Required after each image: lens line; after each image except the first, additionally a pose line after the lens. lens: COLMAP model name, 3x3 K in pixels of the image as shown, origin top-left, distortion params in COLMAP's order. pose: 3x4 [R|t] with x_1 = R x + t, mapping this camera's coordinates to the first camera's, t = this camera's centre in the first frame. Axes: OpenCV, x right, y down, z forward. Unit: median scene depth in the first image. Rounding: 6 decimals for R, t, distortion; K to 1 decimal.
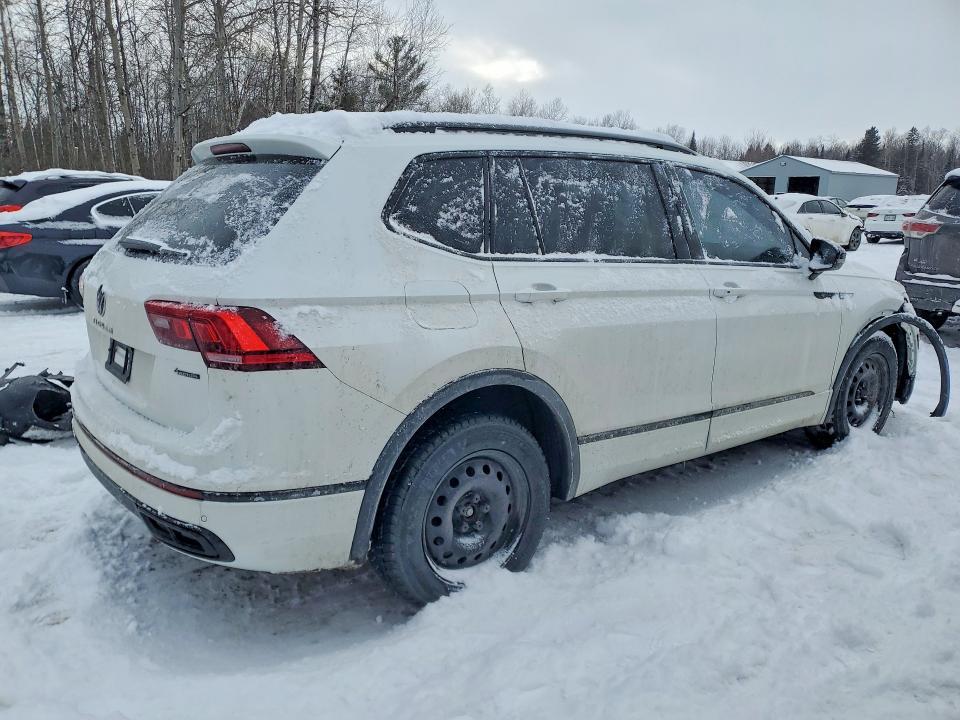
lens RADIAL K [[743.0, 0, 476.9], [0, 743.0, 368.9], [0, 0, 1]] dist [0.029394, -0.017750]
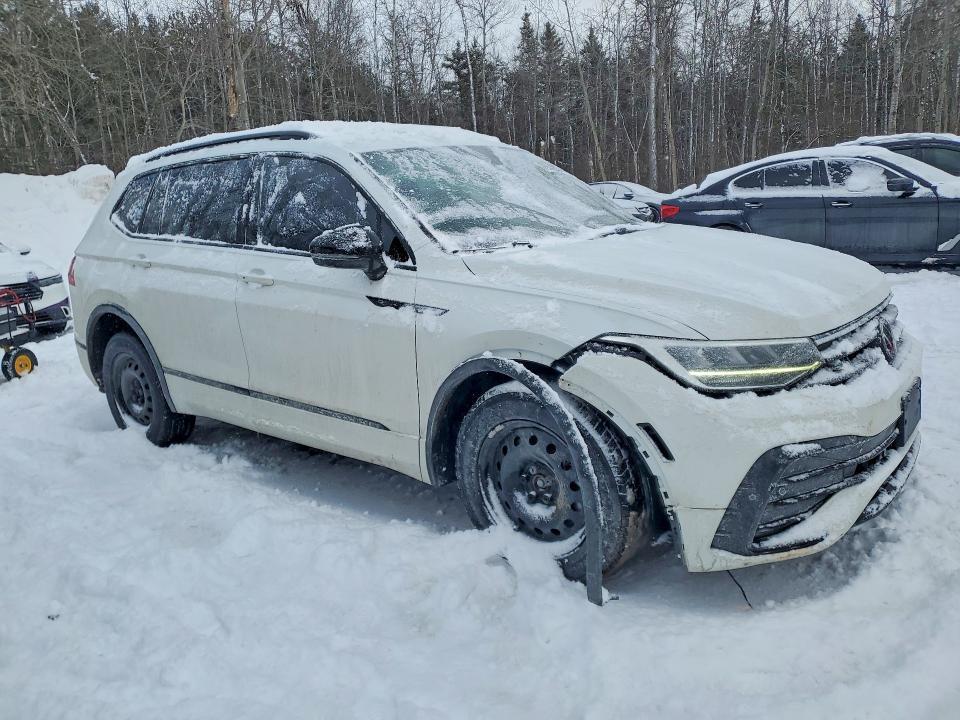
lens RADIAL K [[743.0, 0, 478.0], [0, 743.0, 355.8], [0, 0, 1]] dist [0.029394, -0.017750]
pose [[0.216854, 0.184676, -0.958577, 1.406690], [-0.151312, 0.976434, 0.153886, -0.204398], [0.964406, 0.111673, 0.239687, 1.072371]]
